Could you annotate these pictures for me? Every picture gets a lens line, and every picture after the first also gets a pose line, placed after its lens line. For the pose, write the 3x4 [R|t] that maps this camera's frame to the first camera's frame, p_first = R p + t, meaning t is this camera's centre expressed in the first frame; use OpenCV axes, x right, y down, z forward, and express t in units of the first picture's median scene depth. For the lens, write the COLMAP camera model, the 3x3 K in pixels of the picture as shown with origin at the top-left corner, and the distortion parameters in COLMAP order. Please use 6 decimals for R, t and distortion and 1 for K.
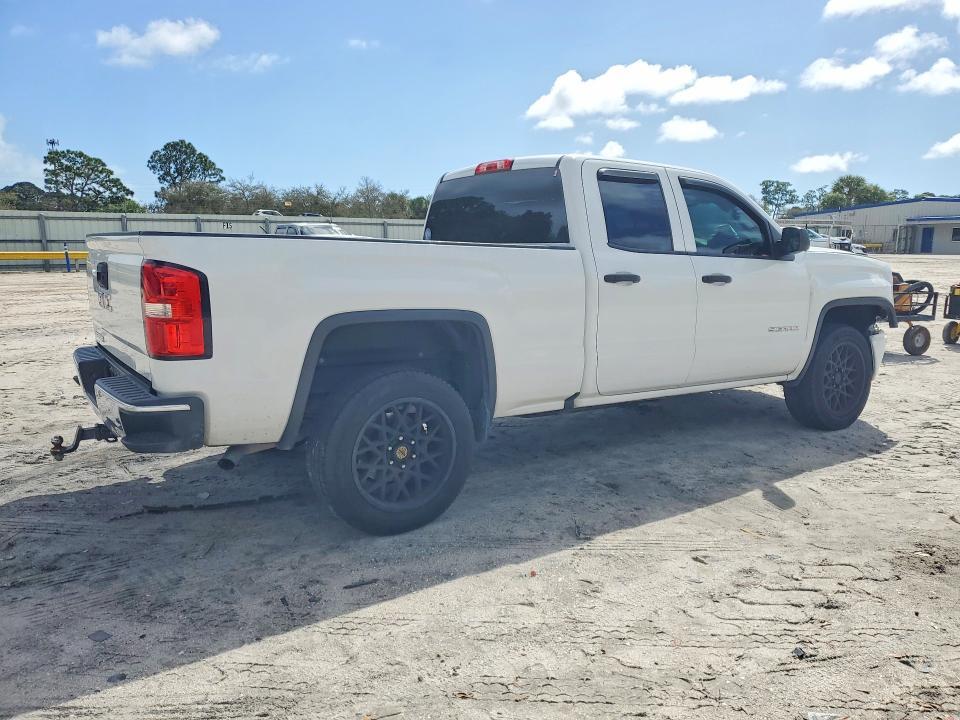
lens RADIAL K [[744.5, 0, 479.4], [0, 744.5, 360.8], [0, 0, 1]] dist [0.027623, -0.037771]
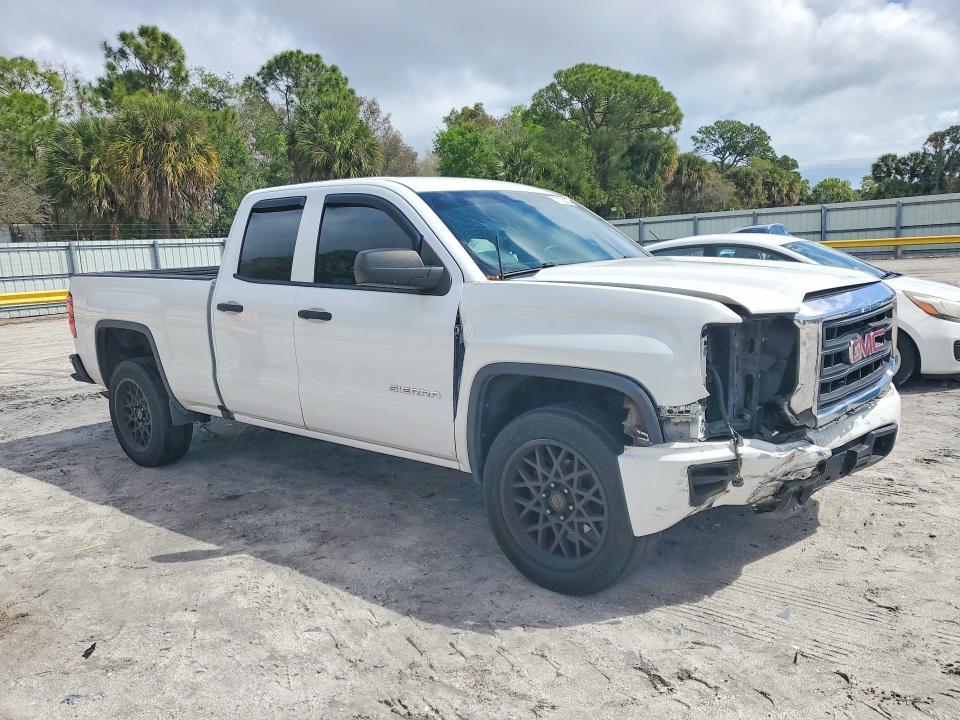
lens RADIAL K [[744.5, 0, 480.2], [0, 744.5, 359.5], [0, 0, 1]] dist [0.027623, -0.037771]
pose [[0.298522, 0.129037, -0.945640, 1.250303], [-0.102617, 0.989414, 0.102615, -0.174039], [0.948870, 0.066406, 0.308603, 0.965293]]
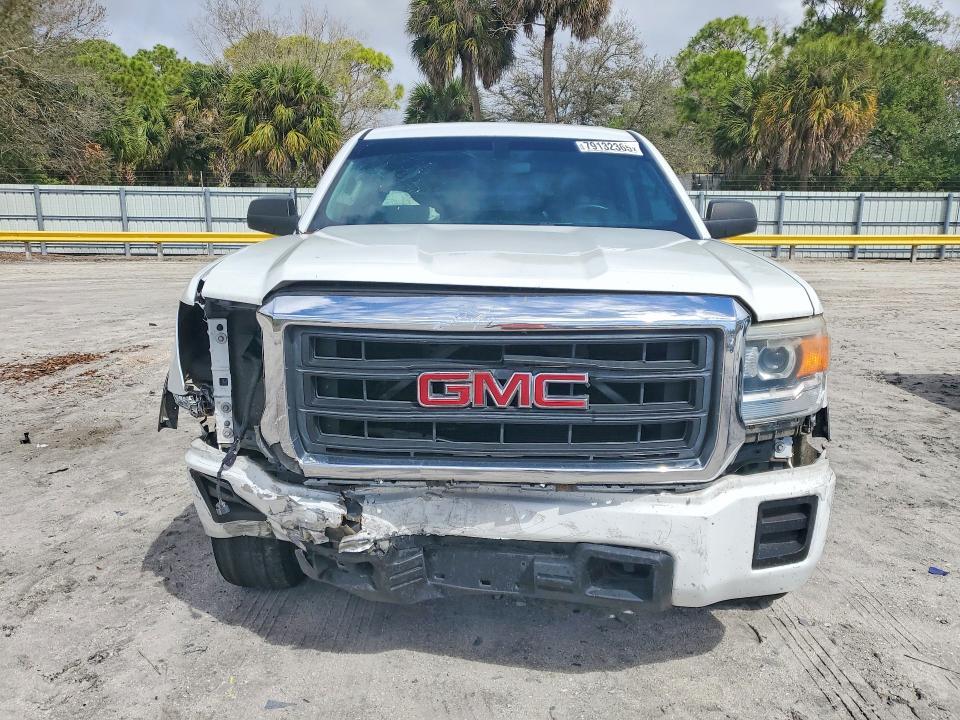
lens RADIAL K [[744.5, 0, 479.5], [0, 744.5, 365.1], [0, 0, 1]] dist [0.027623, -0.037771]
pose [[-0.537585, 0.165378, -0.826833, 1.028921], [-0.132102, 0.951951, 0.276293, -0.285826], [0.832797, 0.257758, -0.489908, 1.766232]]
